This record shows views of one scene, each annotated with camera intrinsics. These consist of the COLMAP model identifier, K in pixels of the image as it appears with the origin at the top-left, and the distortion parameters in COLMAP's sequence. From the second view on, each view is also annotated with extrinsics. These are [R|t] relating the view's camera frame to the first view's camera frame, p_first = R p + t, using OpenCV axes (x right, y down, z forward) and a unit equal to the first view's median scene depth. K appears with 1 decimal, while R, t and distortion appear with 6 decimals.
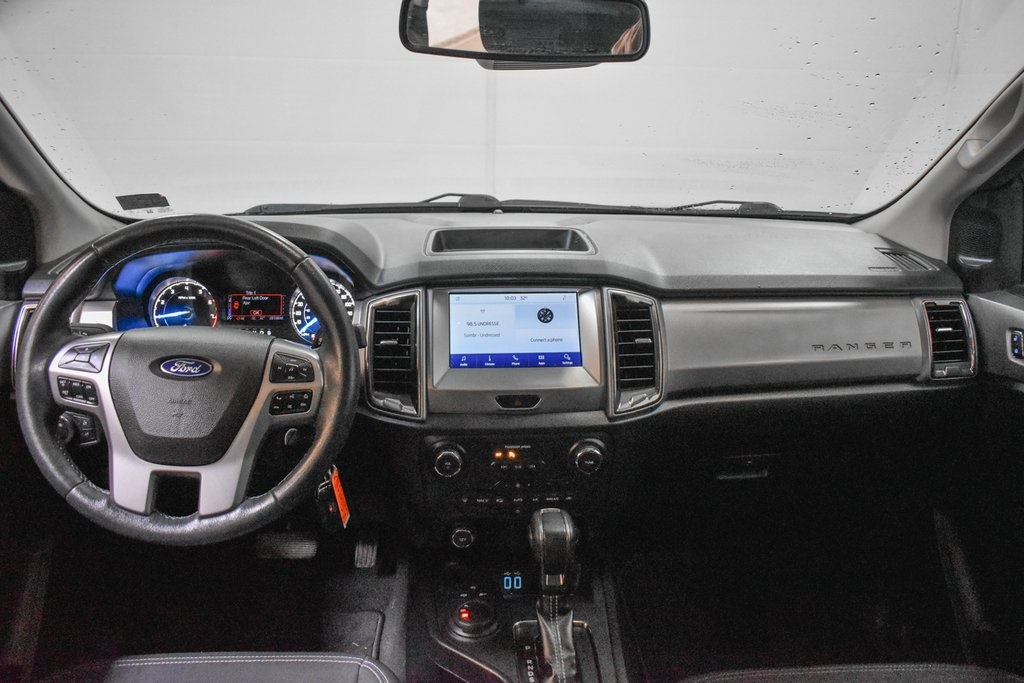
lens RADIAL K [[729.2, 0, 478.0], [0, 729.2, 341.3], [0, 0, 1]] dist [-0.079437, 0.182928]
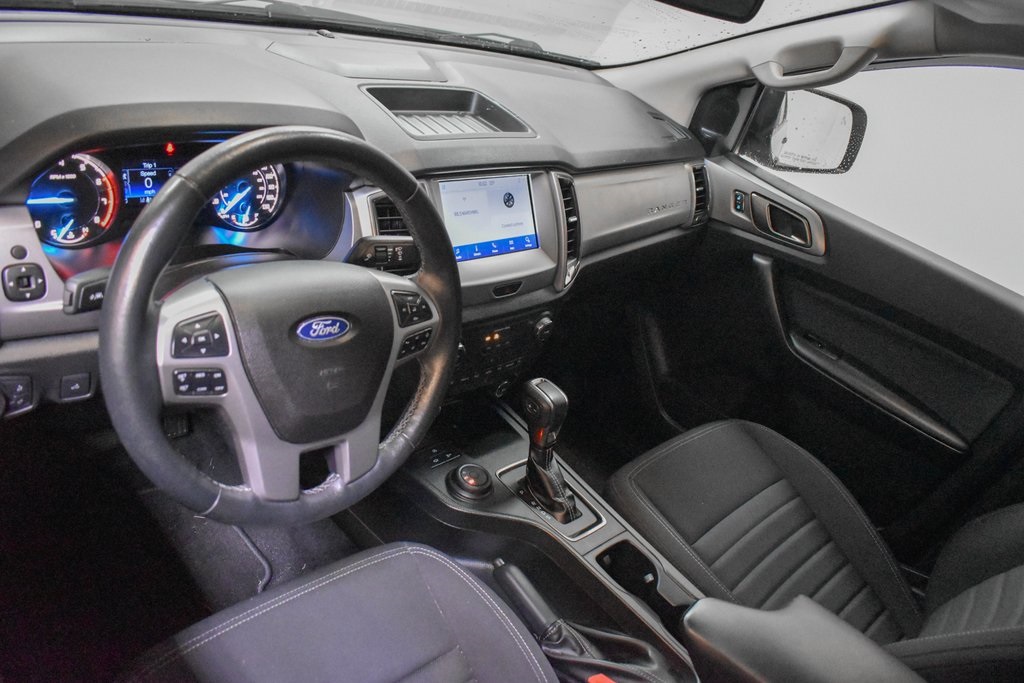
lens RADIAL K [[713.1, 0, 498.2], [0, 713.1, 340.4], [0, 0, 1]] dist [0.032163, 0.001896]
pose [[0.767491, -0.162999, 0.619991, -0.741830], [-0.060576, 0.944367, 0.323266, -0.221928], [-0.638191, -0.285660, 0.714920, 0.278296]]
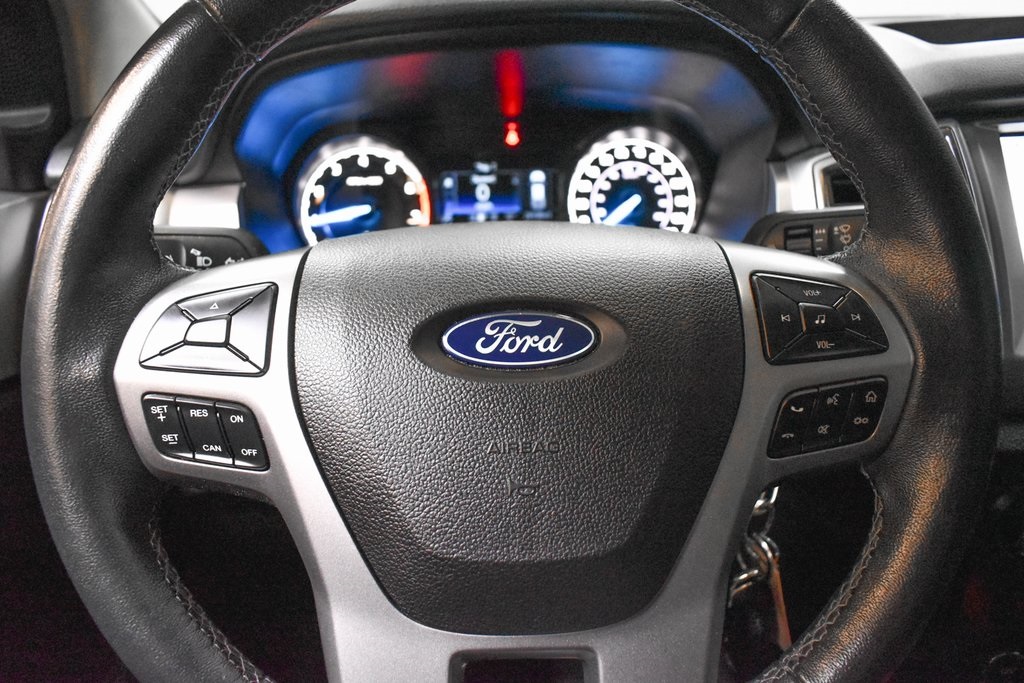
lens RADIAL K [[713.1, 0, 498.2], [0, 713.1, 340.4], [0, 0, 1]] dist [0.032163, 0.001896]
pose [[0.994995, -0.066484, -0.074602, -0.379984], [0.075180, 0.989853, 0.120575, -0.002035], [0.065829, -0.125580, 0.989897, 0.667736]]
